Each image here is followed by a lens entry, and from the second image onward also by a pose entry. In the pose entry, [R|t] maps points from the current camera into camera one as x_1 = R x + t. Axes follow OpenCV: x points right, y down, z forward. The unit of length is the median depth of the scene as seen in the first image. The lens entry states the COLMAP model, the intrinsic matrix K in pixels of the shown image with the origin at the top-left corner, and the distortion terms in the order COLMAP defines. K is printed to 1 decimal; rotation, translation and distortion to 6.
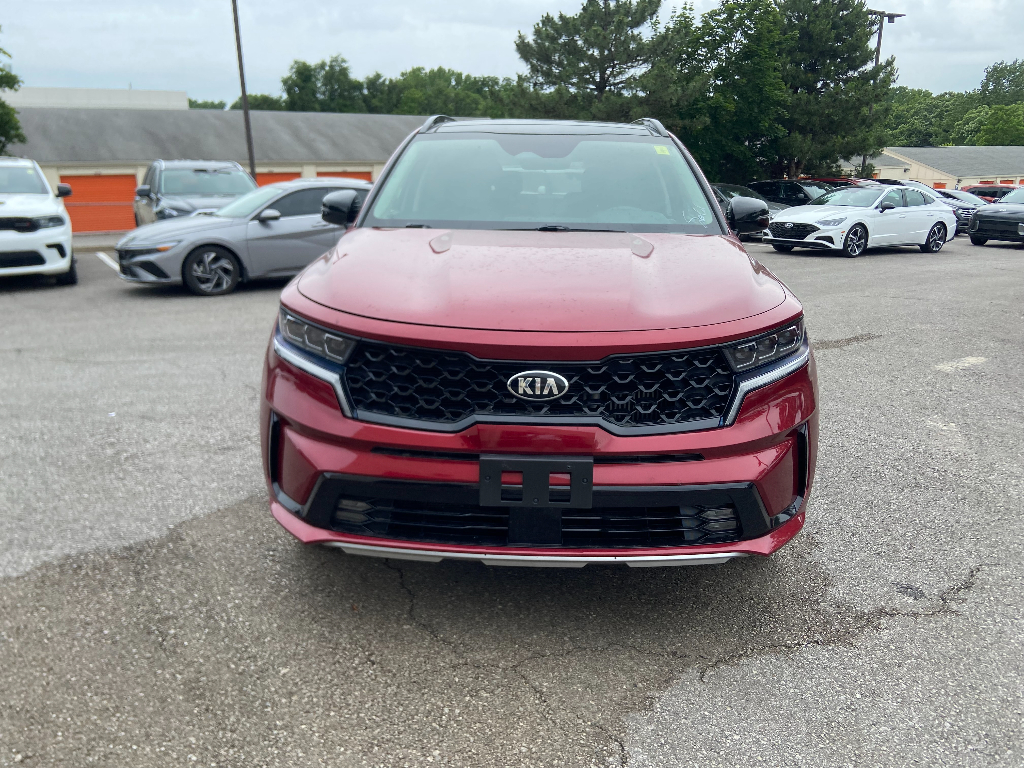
lens RADIAL K [[774.9, 0, 515.4], [0, 774.9, 387.0], [0, 0, 1]] dist [0.110430, -0.136242]
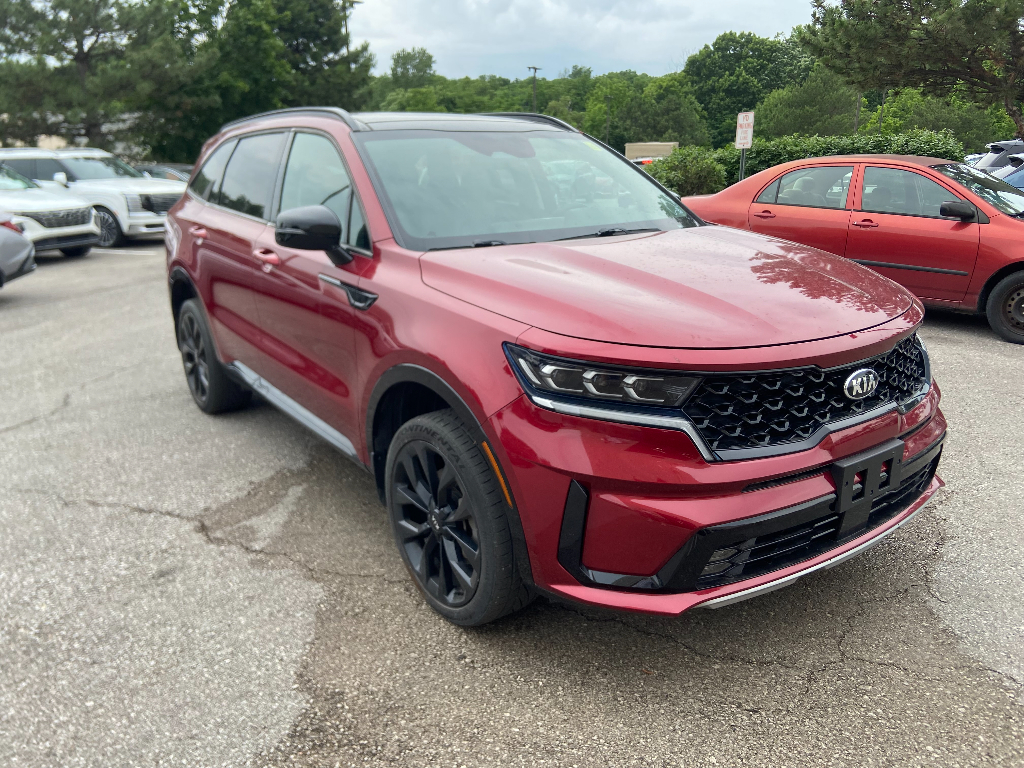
lens RADIAL K [[774.9, 0, 512.1], [0, 774.9, 376.2], [0, 0, 1]] dist [0.110430, -0.136242]
pose [[0.797873, -0.195884, 0.570113, -0.682272], [0.187989, 0.979423, 0.073427, -0.128366], [-0.572764, 0.048590, 0.818279, 0.291559]]
